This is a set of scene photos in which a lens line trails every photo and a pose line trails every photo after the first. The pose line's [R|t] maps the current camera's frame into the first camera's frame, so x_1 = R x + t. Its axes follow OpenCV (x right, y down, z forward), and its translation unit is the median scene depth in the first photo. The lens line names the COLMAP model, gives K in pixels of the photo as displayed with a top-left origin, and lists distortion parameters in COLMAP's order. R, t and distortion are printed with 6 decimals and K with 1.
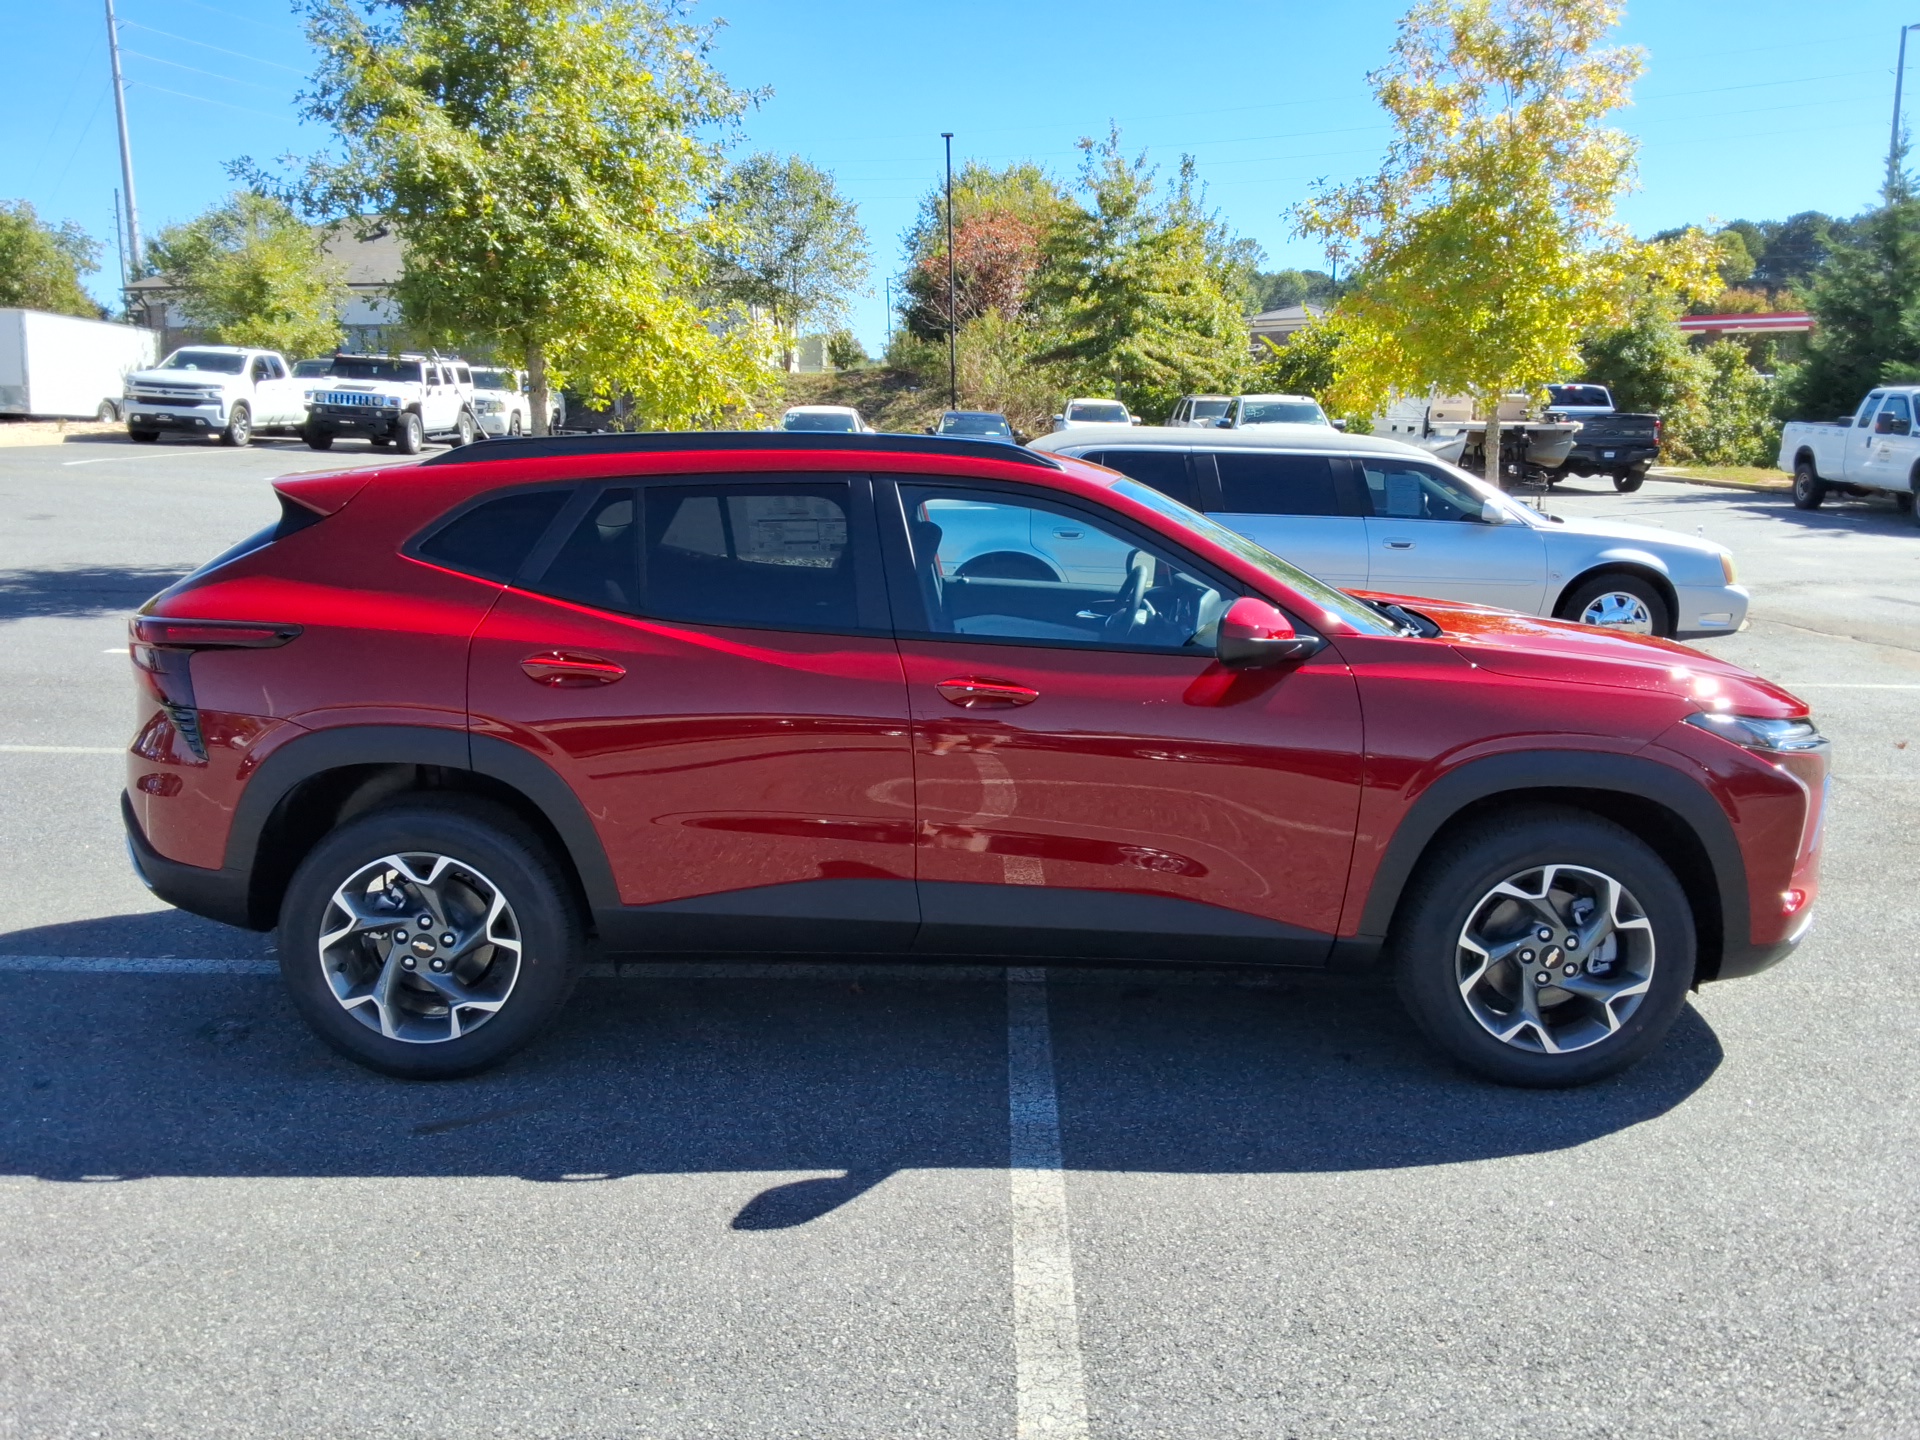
lens RADIAL K [[1545.7, 0, 959.4], [0, 1545.7, 717.6], [0, 0, 1]] dist [0.083318, -0.129386]
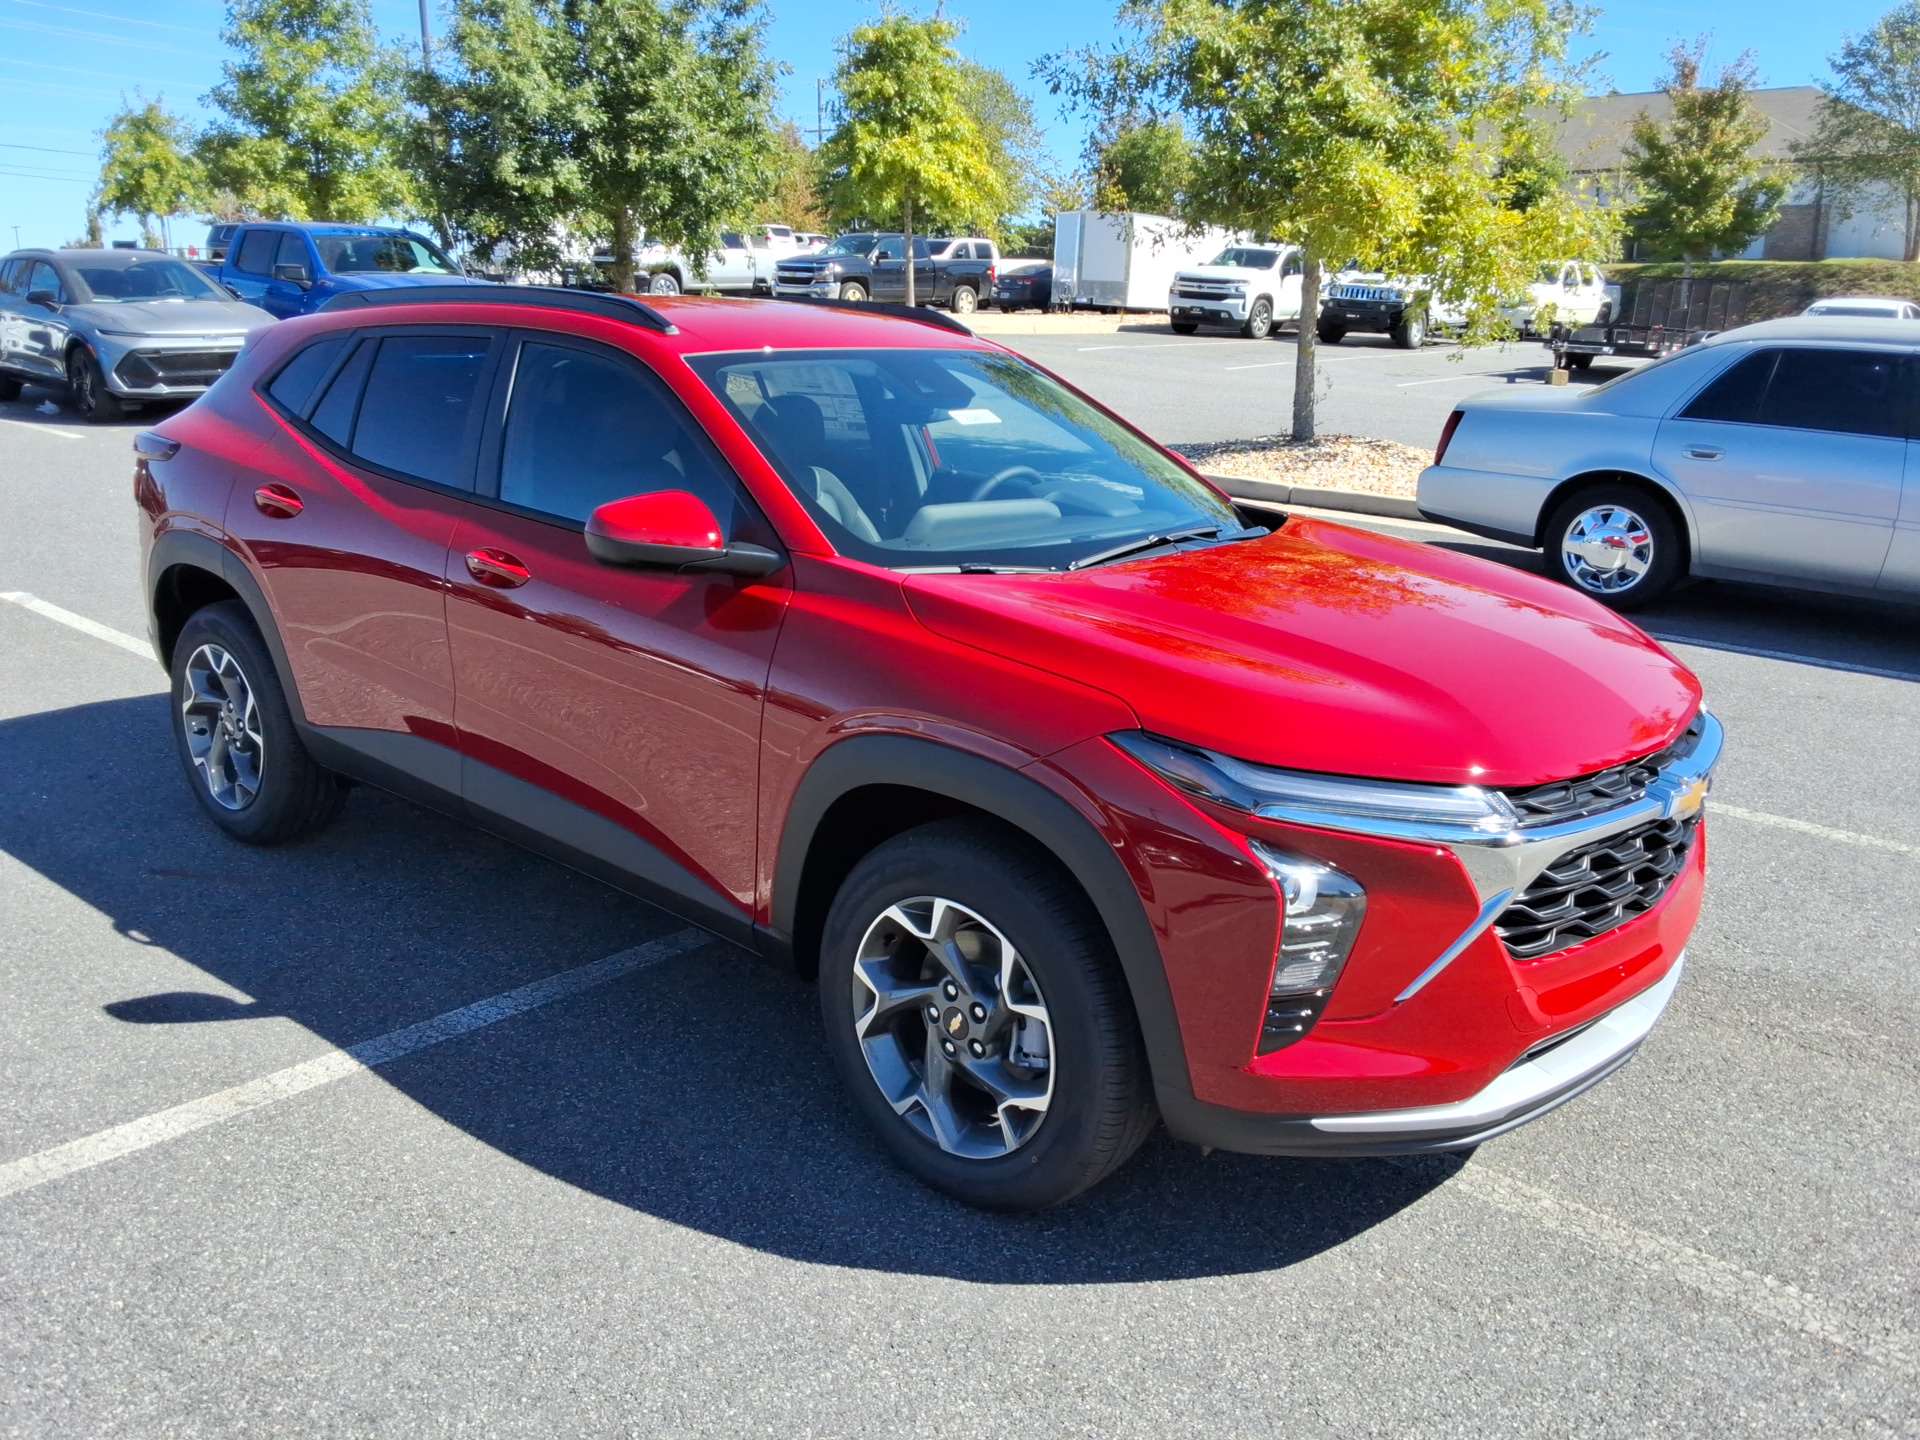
lens RADIAL K [[1545.7, 0, 960.4], [0, 1545.7, 720.4], [0, 0, 1]] dist [0.083318, -0.129386]
pose [[0.756376, 0.177708, -0.629535, 0.104267], [-0.137569, 0.984082, 0.112503, -0.008842], [0.639507, 0.001510, 0.768784, 0.056300]]
